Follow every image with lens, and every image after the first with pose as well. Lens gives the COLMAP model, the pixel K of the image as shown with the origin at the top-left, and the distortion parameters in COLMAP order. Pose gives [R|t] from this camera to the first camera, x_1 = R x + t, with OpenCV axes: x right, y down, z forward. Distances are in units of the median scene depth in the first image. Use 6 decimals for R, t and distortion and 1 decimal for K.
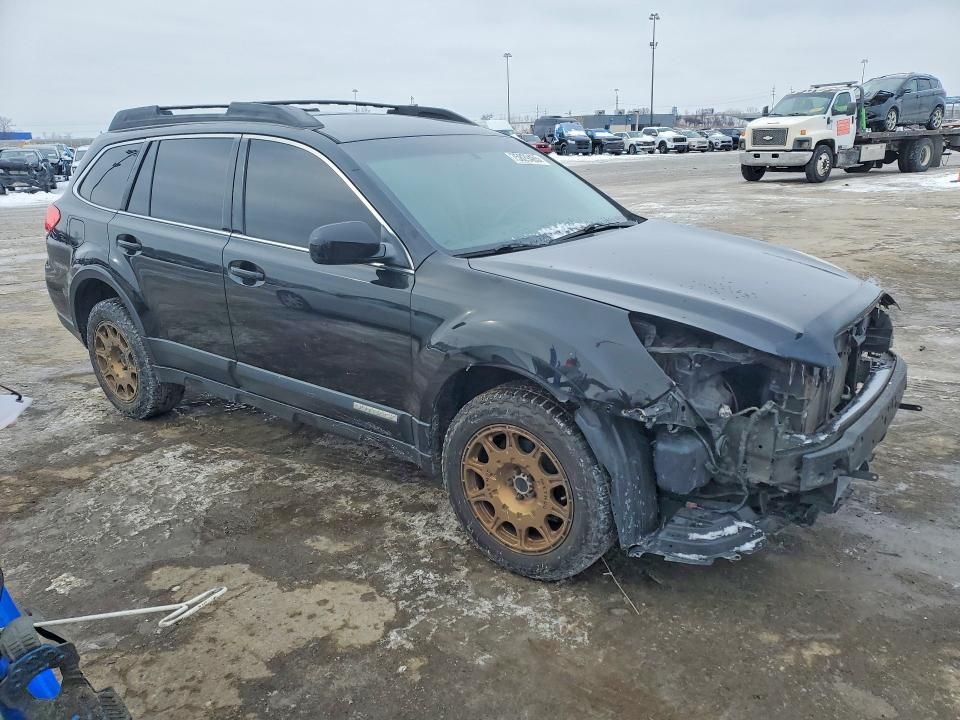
lens RADIAL K [[778.6, 0, 486.1], [0, 778.6, 359.2], [0, 0, 1]] dist [-0.008930, 0.001263]
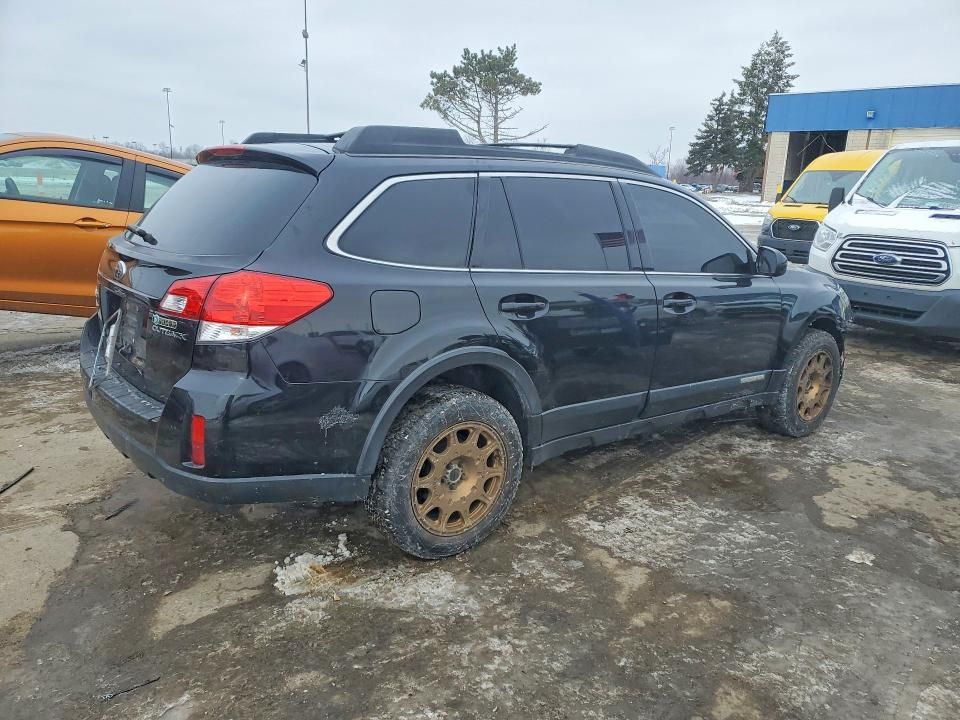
lens RADIAL K [[778.6, 0, 484.6], [0, 778.6, 362.6], [0, 0, 1]] dist [-0.008930, 0.001263]
pose [[0.204508, -0.182048, 0.961787, -1.753018], [0.238704, 0.962166, 0.131363, -0.289055], [-0.949314, 0.202718, 0.240227, 1.211267]]
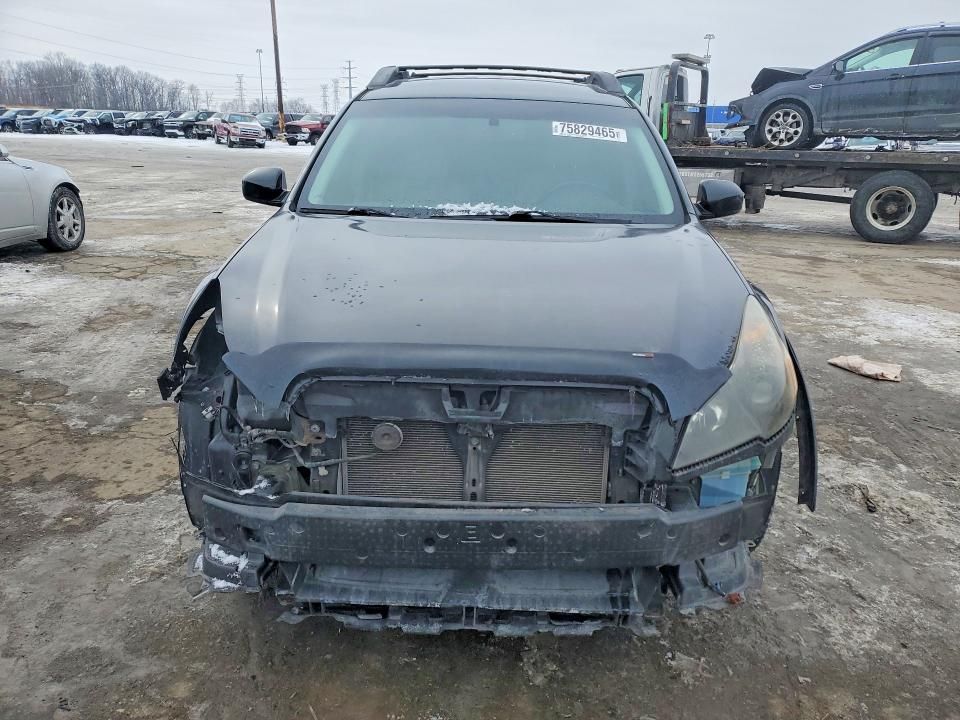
lens RADIAL K [[778.6, 0, 481.6], [0, 778.6, 356.2], [0, 0, 1]] dist [-0.008930, 0.001263]
pose [[0.583583, 0.287527, -0.759447, 0.923282], [-0.272355, 0.950351, 0.150517, -0.168936], [0.765019, 0.119000, 0.632918, 0.569084]]
